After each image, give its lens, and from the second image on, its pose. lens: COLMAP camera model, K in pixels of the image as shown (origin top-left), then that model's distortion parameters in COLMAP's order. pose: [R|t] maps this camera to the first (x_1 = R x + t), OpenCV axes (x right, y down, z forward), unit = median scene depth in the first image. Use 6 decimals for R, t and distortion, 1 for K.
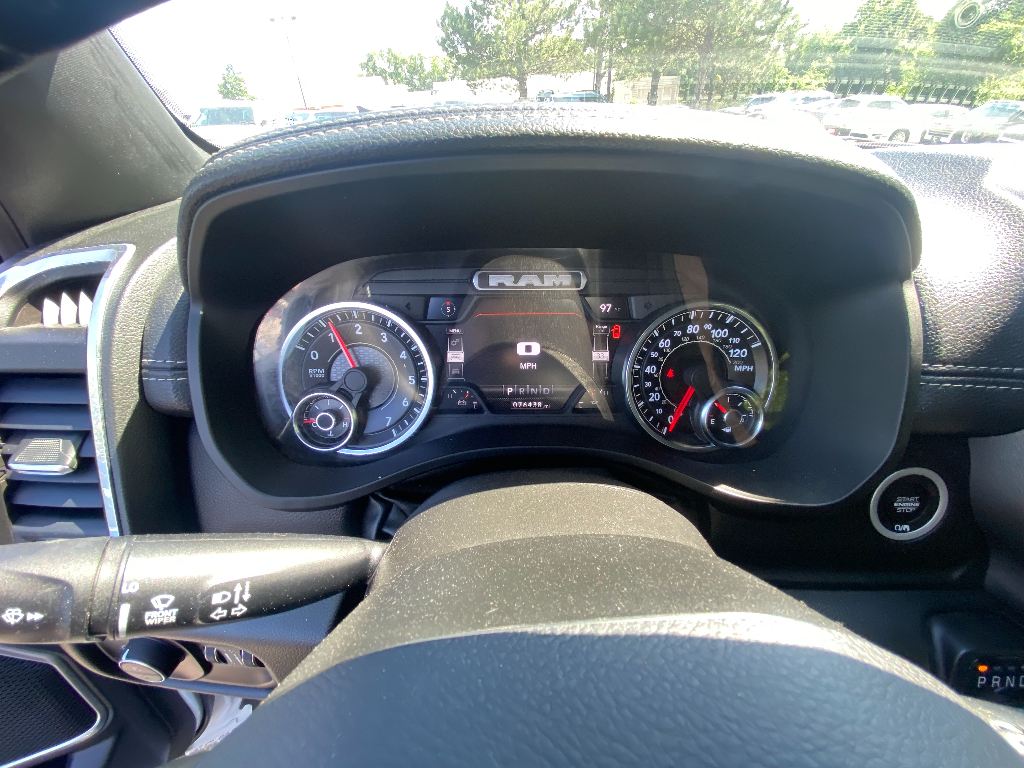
lens RADIAL K [[419.5, 0, 511.4], [0, 419.5, 383.3], [0, 0, 1]] dist [0.009324, -0.015060]
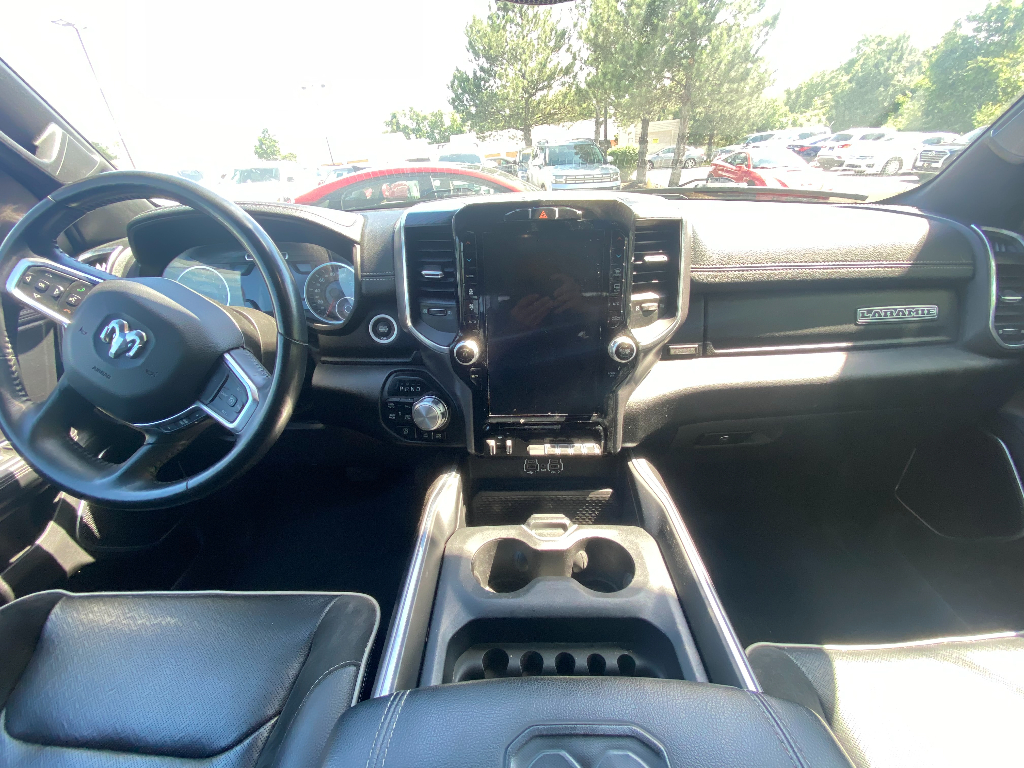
lens RADIAL K [[419.5, 0, 509.9], [0, 419.5, 384.8], [0, 0, 1]] dist [0.009324, -0.015060]
pose [[0.998466, -0.013705, -0.053654, 1.575233], [0.009400, 0.996777, -0.079673, 0.724081], [0.054573, 0.079047, 0.995376, -1.374631]]
